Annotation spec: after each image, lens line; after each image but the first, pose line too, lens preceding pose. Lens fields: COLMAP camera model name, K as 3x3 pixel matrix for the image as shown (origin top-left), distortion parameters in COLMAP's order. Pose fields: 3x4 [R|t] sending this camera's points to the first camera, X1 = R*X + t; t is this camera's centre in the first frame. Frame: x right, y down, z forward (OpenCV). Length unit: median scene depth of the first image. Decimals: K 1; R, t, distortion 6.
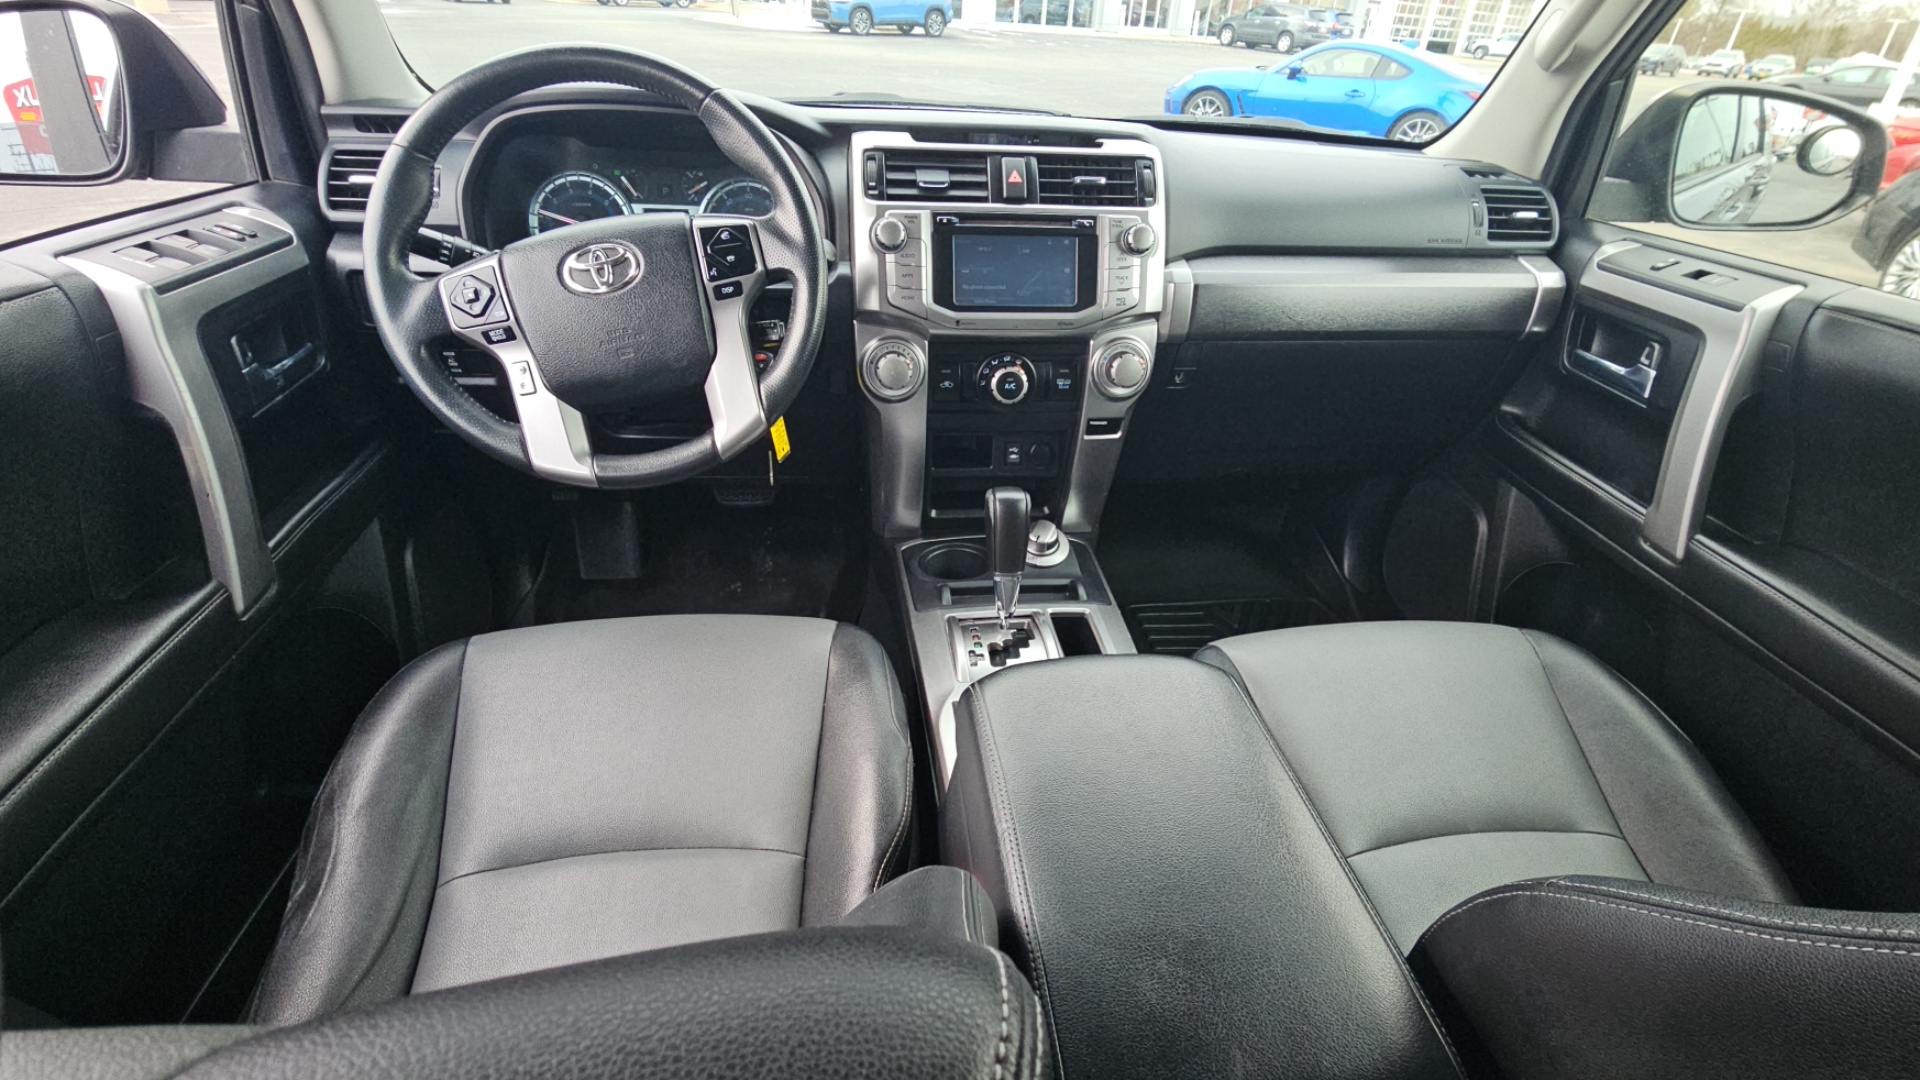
lens RADIAL K [[847.9, 0, 982.3], [0, 847.9, 550.8], [0, 0, 1]] dist [0.007806, -0.005419]
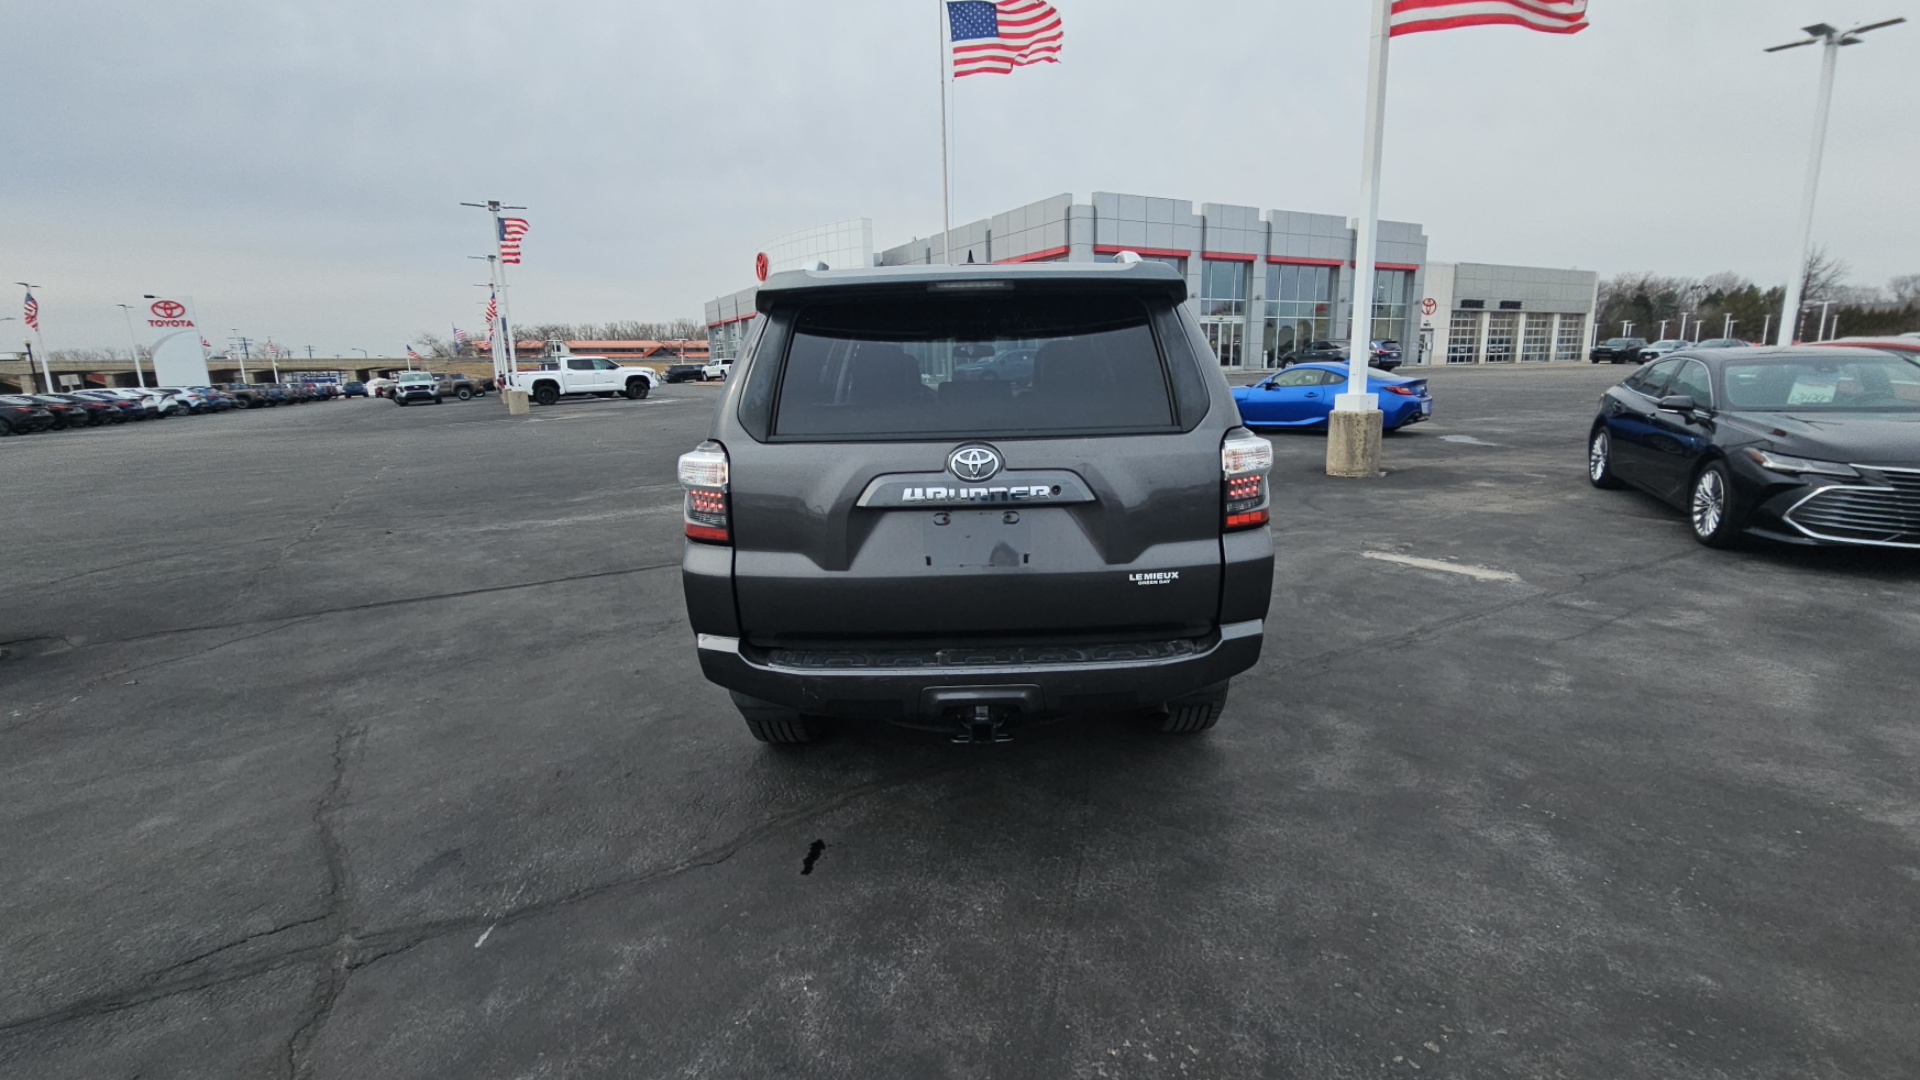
lens RADIAL K [[847.9, 0, 983.3], [0, 847.9, 547.5], [0, 0, 1]] dist [0.007806, -0.005419]
pose [[0.987819, -0.053948, -0.145954, 0.259405], [-0.000727, 0.936368, -0.351019, 1.043754], [0.155603, 0.346850, 0.924923, -1.647177]]
